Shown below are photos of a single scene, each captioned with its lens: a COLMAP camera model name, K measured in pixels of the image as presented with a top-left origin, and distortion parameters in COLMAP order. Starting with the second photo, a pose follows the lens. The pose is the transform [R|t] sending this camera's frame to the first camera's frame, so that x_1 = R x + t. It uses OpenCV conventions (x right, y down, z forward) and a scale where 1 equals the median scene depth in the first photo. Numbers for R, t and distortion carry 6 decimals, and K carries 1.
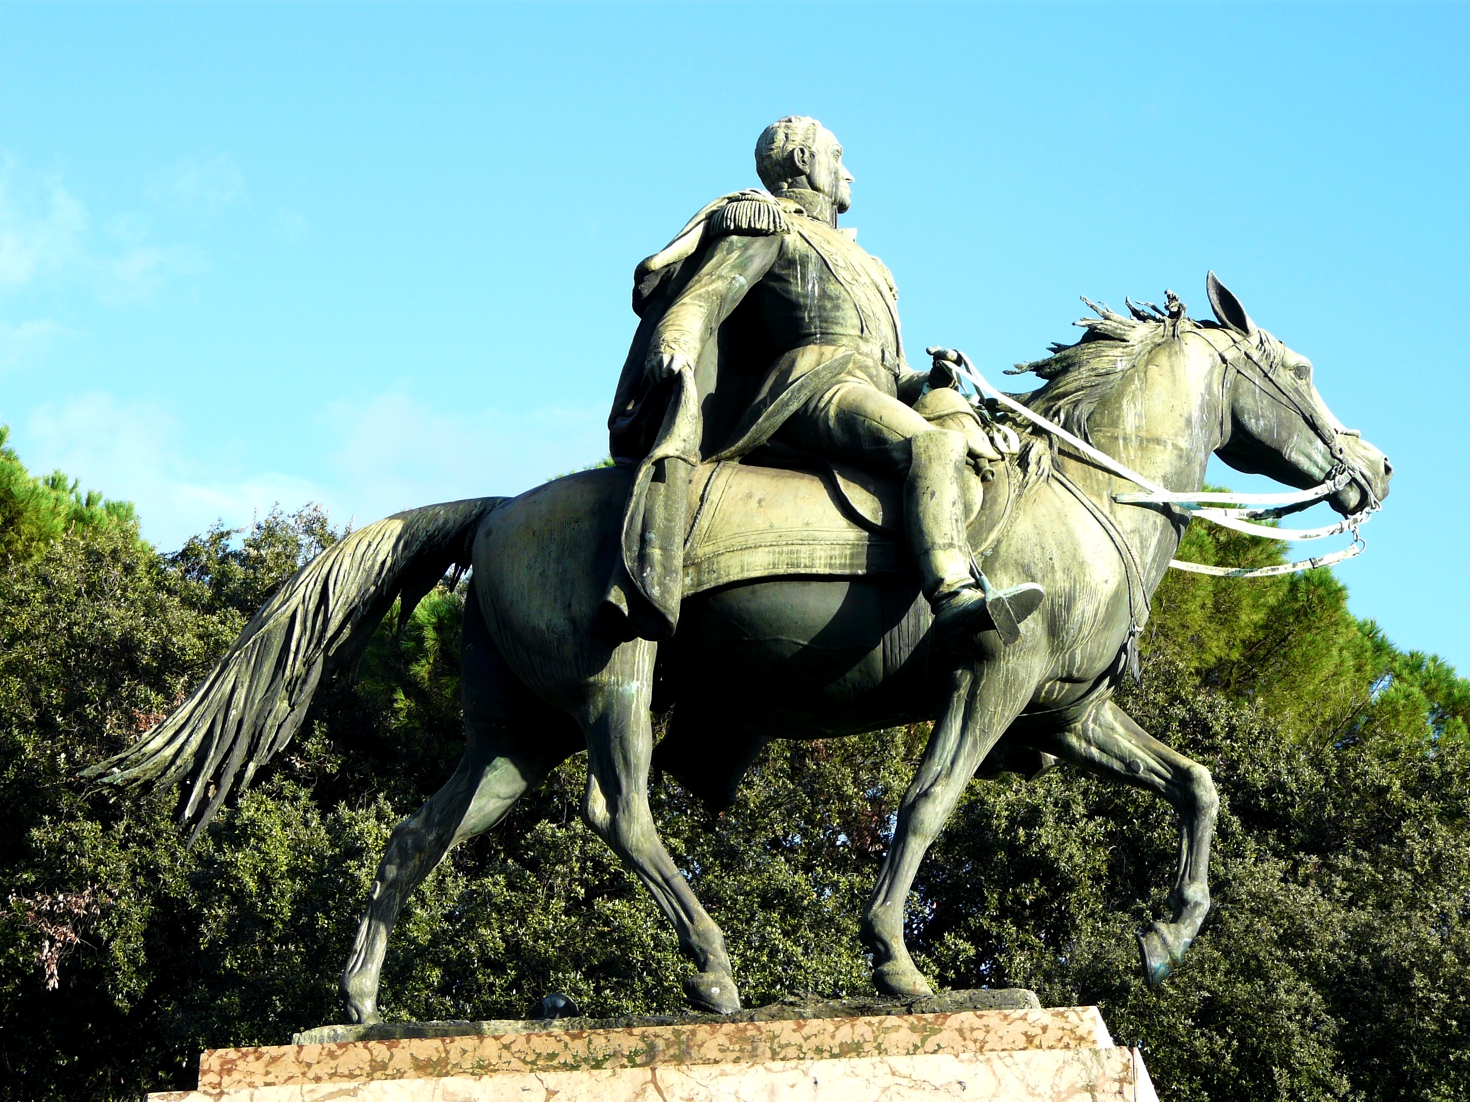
lens RADIAL K [[3505.9, 0, 733.1], [0, 3505.9, 545.6], [0, 0, 1]] dist [0.105227, 0.000000]
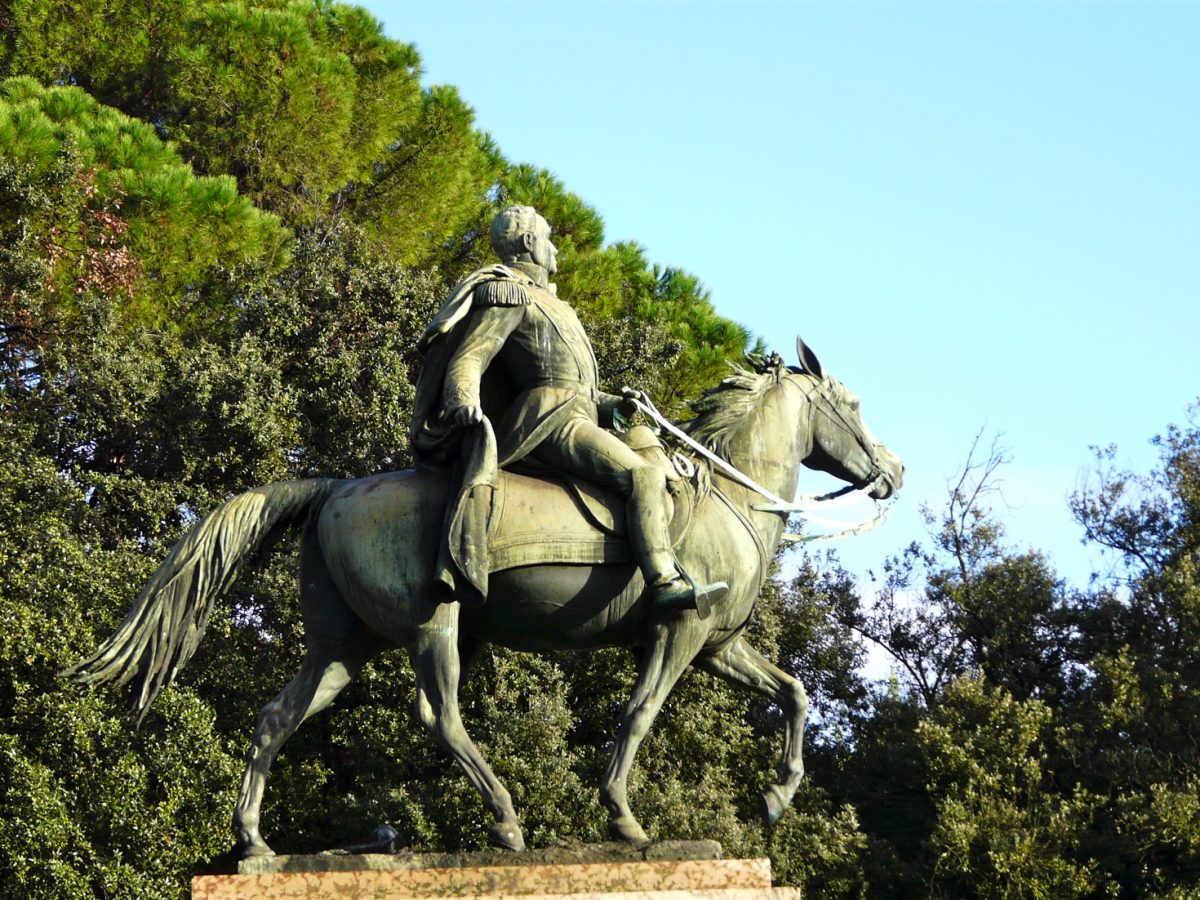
lens RADIAL K [[4304.0, 0, 599.6], [0, 4304.0, 451.0], [0, 0, 1]] dist [-0.000691, 0.000000]
pose [[0.965337, 0.017302, 0.260432, -0.444606], [-0.057452, 0.987413, 0.147356, -0.310200], [-0.254604, -0.157211, 0.954181, -0.771421]]
